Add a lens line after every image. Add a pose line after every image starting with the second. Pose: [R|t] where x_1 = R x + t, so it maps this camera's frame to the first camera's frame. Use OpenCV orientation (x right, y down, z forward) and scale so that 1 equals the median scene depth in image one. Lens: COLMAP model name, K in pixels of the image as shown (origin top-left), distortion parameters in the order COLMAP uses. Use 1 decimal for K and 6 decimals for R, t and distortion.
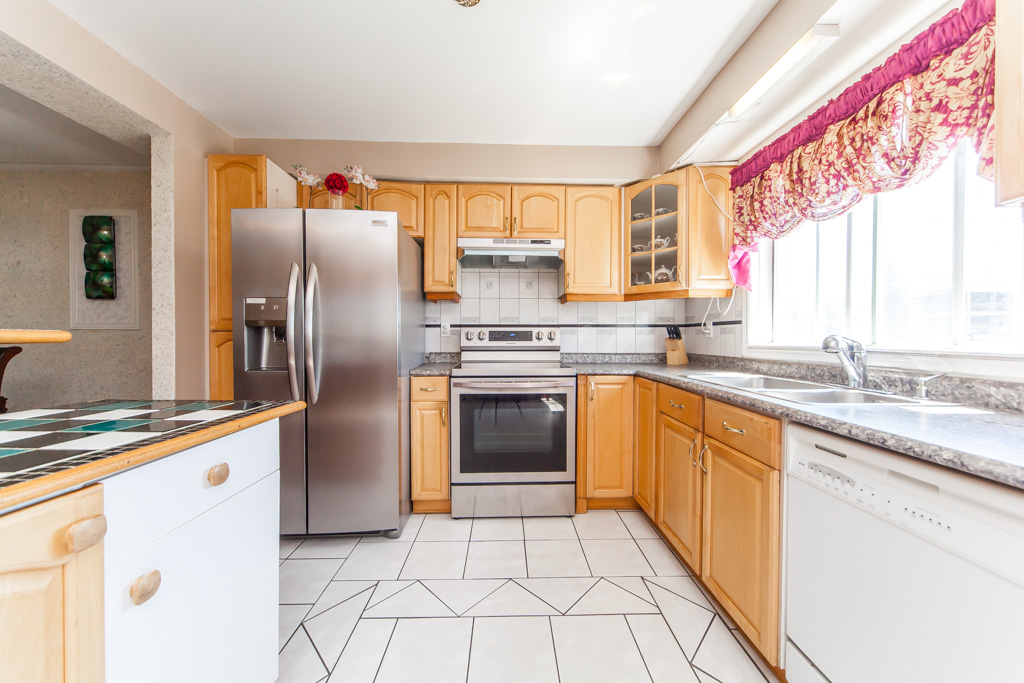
lens RADIAL K [[354.2, 0, 511.3], [0, 354.2, 342.0], [0, 0, 1]] dist [-0.000352, 0.000776]
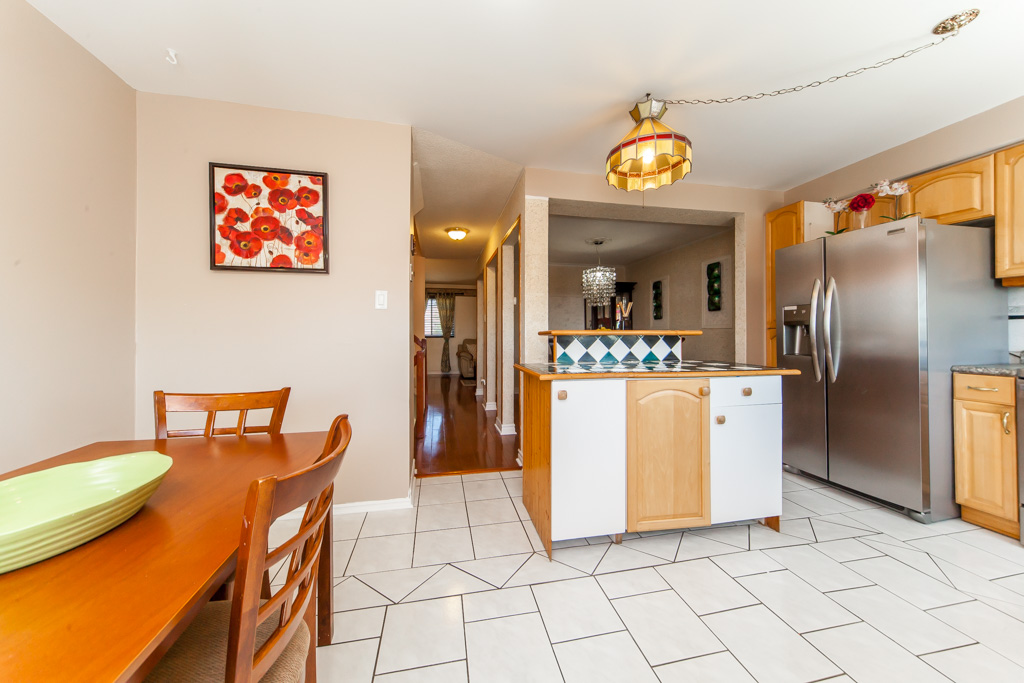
lens RADIAL K [[354.2, 0, 513.6], [0, 354.2, 331.3], [0, 0, 1]] dist [-0.000352, 0.000776]
pose [[0.188799, -0.007840, -0.981984, 0.439710], [-0.007808, 0.999925, -0.009485, 0.003757], [0.981985, 0.009458, 0.188724, -0.357104]]
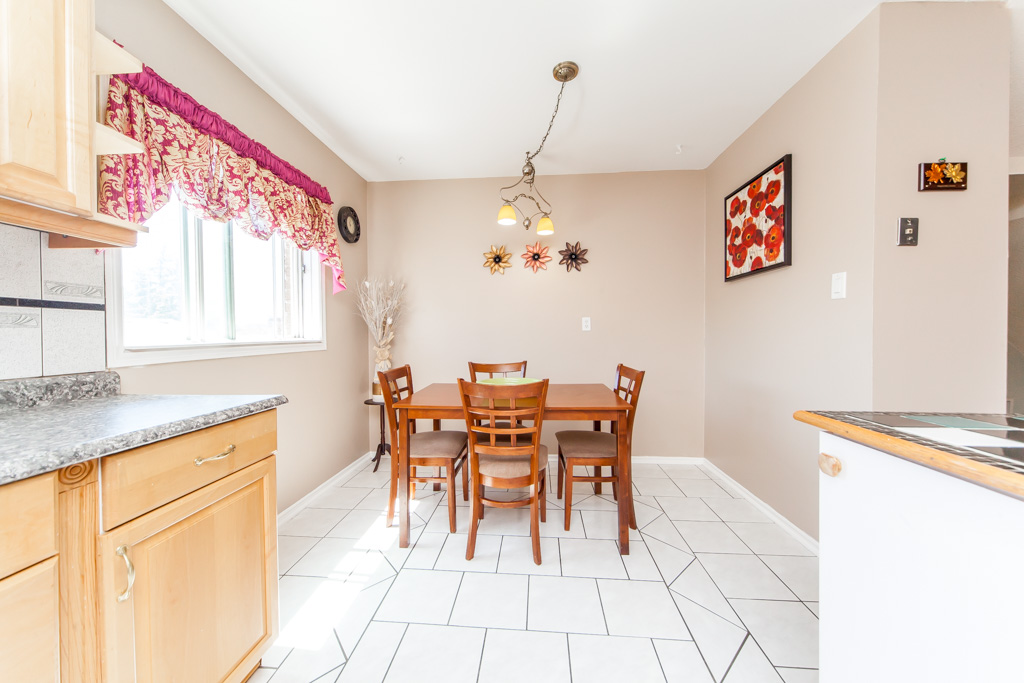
lens RADIAL K [[354.2, 0, 509.5], [0, 354.2, 336.8], [0, 0, 1]] dist [-0.000352, 0.000776]
pose [[-0.994480, 0.000827, 0.104925, -0.018352], [0.002904, 0.999803, 0.019642, -0.002252], [-0.104888, 0.019838, -0.994286, 0.281795]]
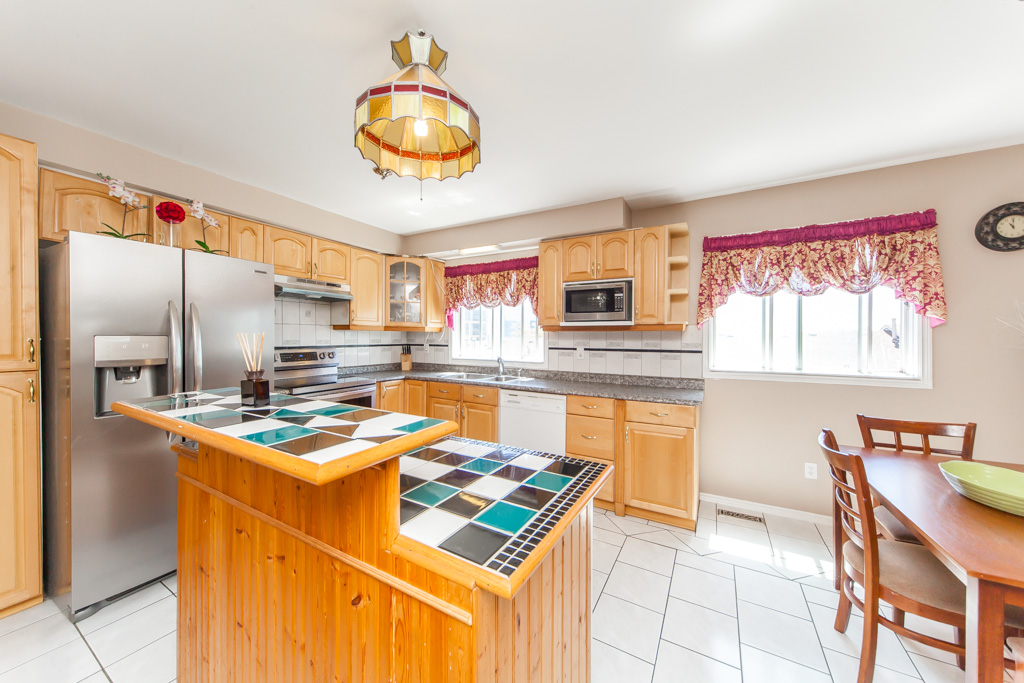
lens RADIAL K [[354.2, 0, 513.3], [0, 354.2, 341.3], [0, 0, 1]] dist [-0.000352, 0.000776]
pose [[0.515920, -0.007765, 0.856602, -0.822876], [0.004644, 0.999970, 0.006268, -0.092252], [-0.856624, 0.000744, 0.515940, -0.296483]]
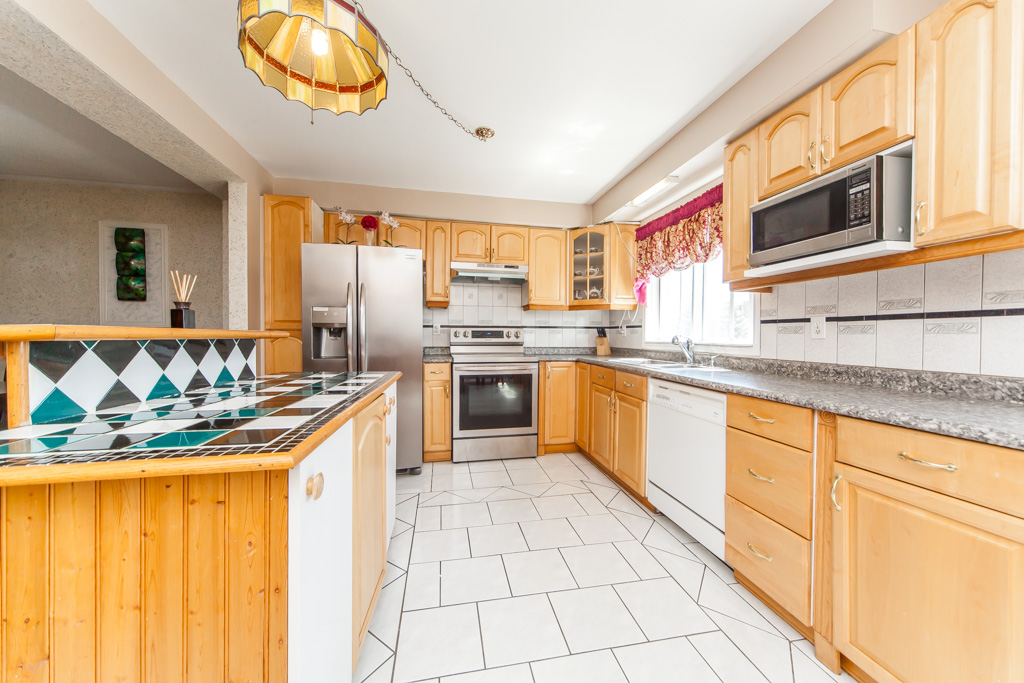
lens RADIAL K [[354.2, 0, 513.3], [0, 354.2, 342.1], [0, 0, 1]] dist [-0.000352, 0.000776]
pose [[0.984484, 0.000589, 0.175471, -0.181425], [-0.002011, 0.999967, 0.007927, 0.001954], [-0.175460, -0.008156, 0.984453, -0.440820]]
